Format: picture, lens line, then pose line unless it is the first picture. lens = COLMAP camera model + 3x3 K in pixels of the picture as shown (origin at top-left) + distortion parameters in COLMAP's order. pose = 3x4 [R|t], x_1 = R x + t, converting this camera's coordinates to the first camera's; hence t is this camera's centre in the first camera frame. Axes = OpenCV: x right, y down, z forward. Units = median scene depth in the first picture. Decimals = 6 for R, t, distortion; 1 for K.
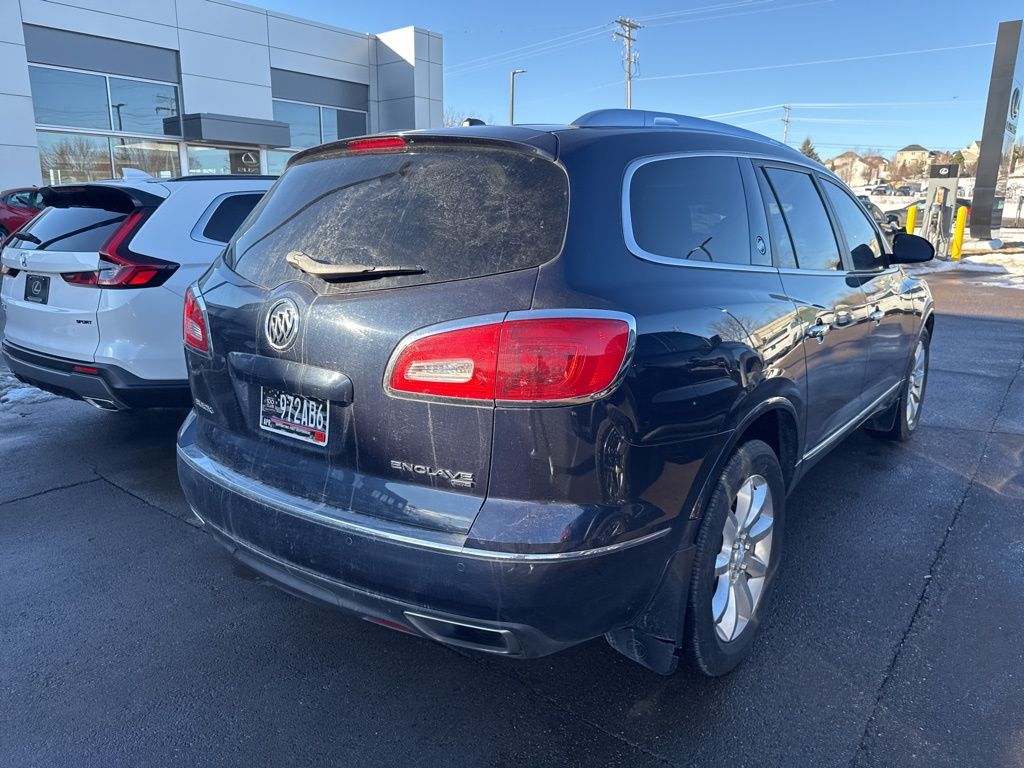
lens RADIAL K [[744.9, 0, 513.7], [0, 744.9, 376.8], [0, 0, 1]] dist [0.030510, -0.021465]
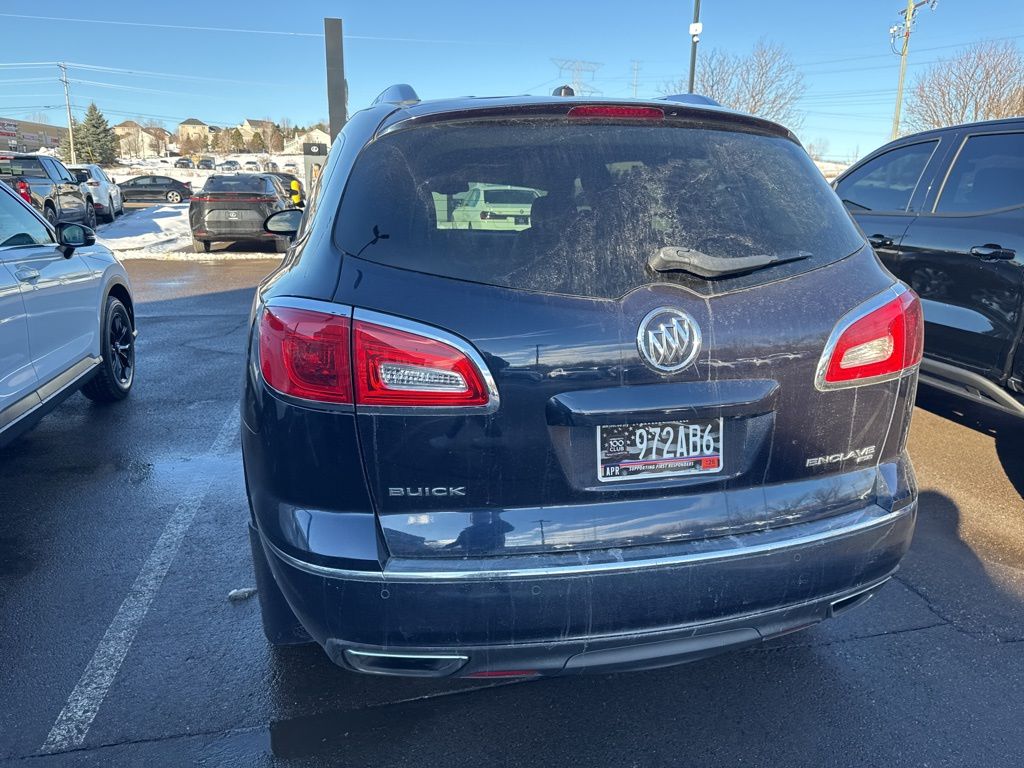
lens RADIAL K [[737.1, 0, 512.0], [0, 737.1, 384.0], [0, 0, 1]] dist [0.089723, -0.094235]
pose [[0.636794, -0.198798, 0.744965, -0.967857], [0.166107, 0.978873, 0.119230, -0.139070], [-0.752929, 0.047819, 0.656362, 0.583333]]
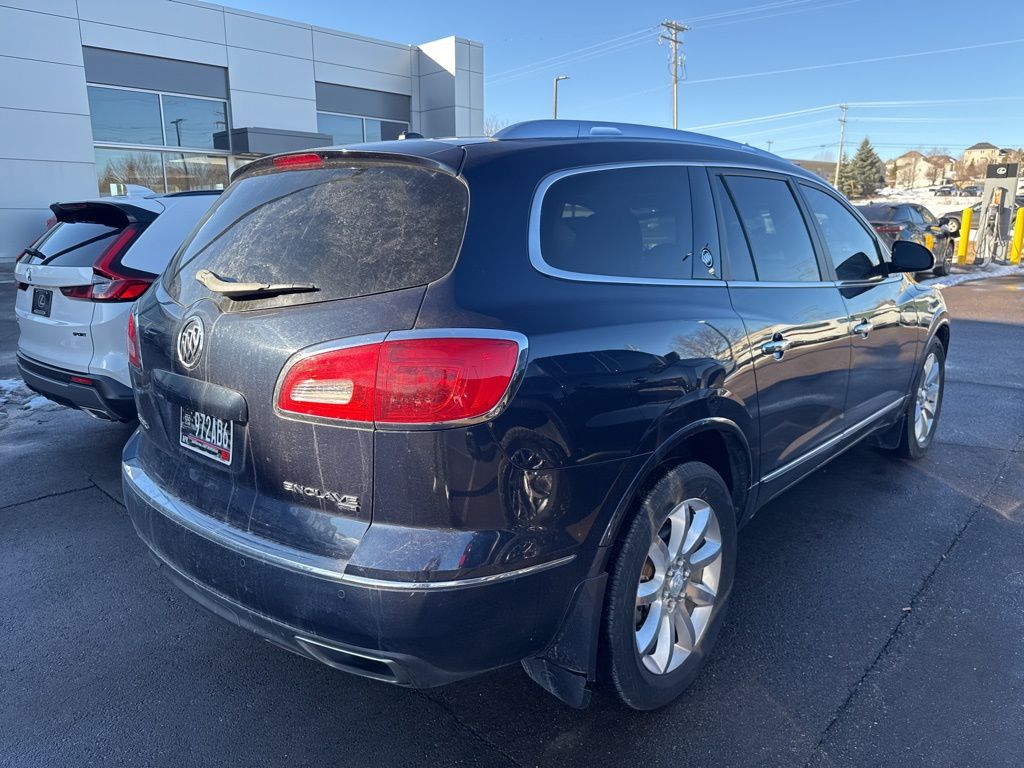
lens RADIAL K [[747.1, 0, 504.8], [0, 747.1, 376.1], [0, 0, 1]] dist [0.015773, -0.005759]
pose [[0.996745, 0.004666, -0.080481, 0.182007], [-0.005398, 0.999946, -0.008883, -0.017786], [0.080435, 0.009289, 0.996717, 0.033151]]
